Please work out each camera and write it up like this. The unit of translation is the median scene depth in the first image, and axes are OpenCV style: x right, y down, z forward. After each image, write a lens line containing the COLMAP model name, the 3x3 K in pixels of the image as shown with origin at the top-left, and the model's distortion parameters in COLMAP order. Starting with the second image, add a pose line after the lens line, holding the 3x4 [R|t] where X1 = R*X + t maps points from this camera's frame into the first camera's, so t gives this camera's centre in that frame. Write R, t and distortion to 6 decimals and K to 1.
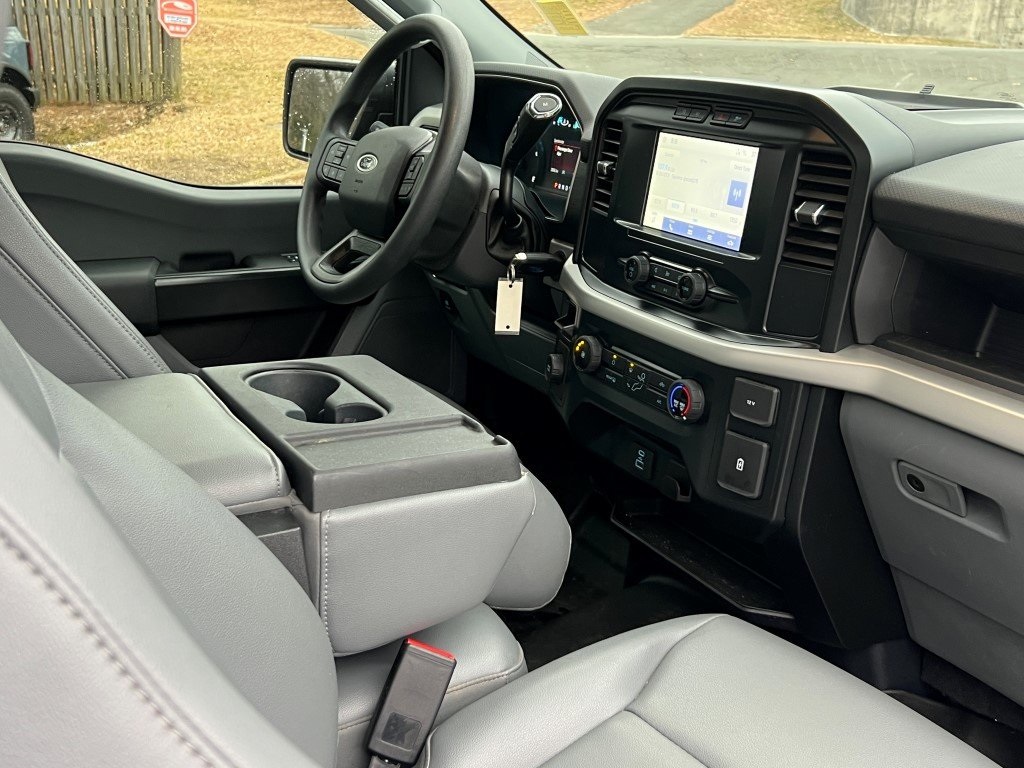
lens RADIAL K [[1218.3, 0, 505.3], [0, 1218.3, 388.8], [0, 0, 1]] dist [0.144154, 0.000000]
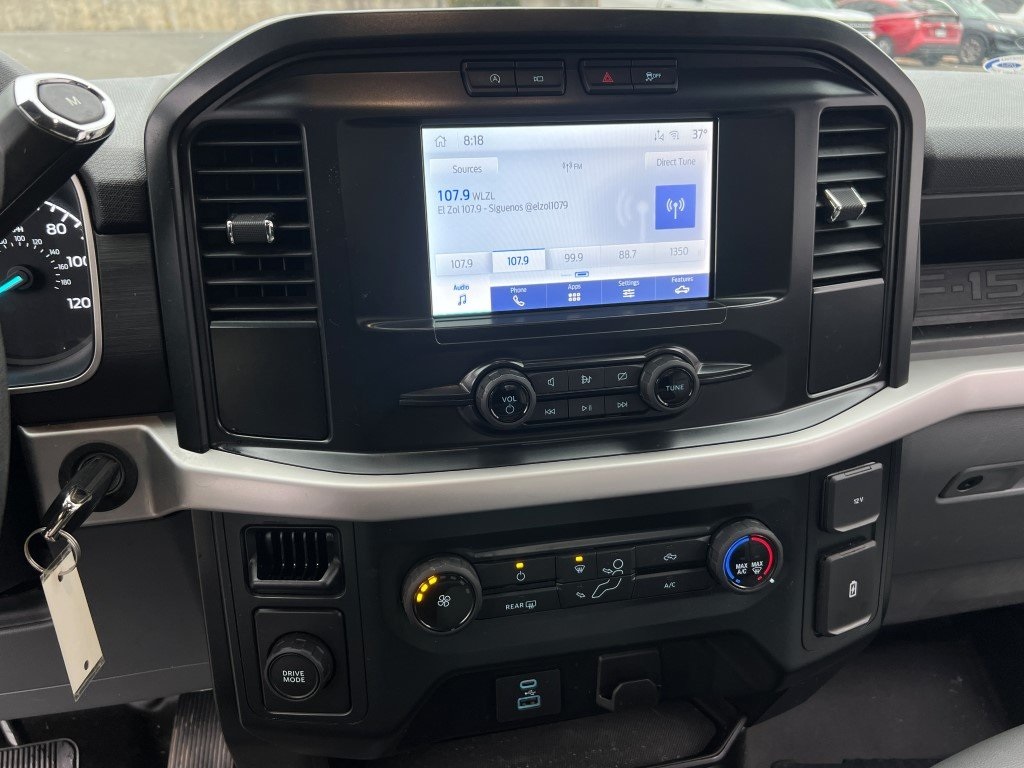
lens RADIAL K [[859.7, 0, 507.3], [0, 859.7, 380.2], [0, 0, 1]] dist [0.045077, -0.075946]
pose [[0.267211, -0.376872, 0.886886, -0.216335], [0.292046, 0.908739, 0.298167, -0.218191], [-0.918318, 0.179338, 0.352889, 0.897138]]
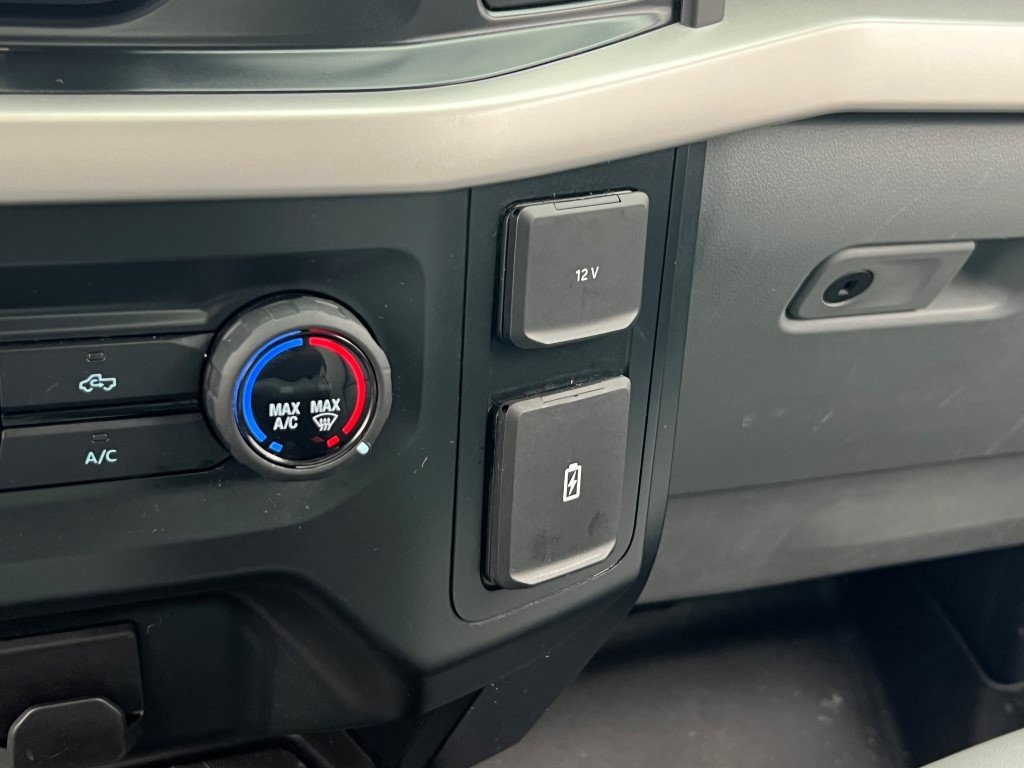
lens RADIAL K [[1399.0, 0, 525.5], [0, 1399.0, 408.9], [0, 0, 1]] dist [0.064978, 0.000000]
pose [[0.084469, -0.466566, 0.880444, -0.091327], [0.180727, 0.876120, 0.446936, -0.098040], [-0.979899, 0.121368, 0.158326, 0.868904]]
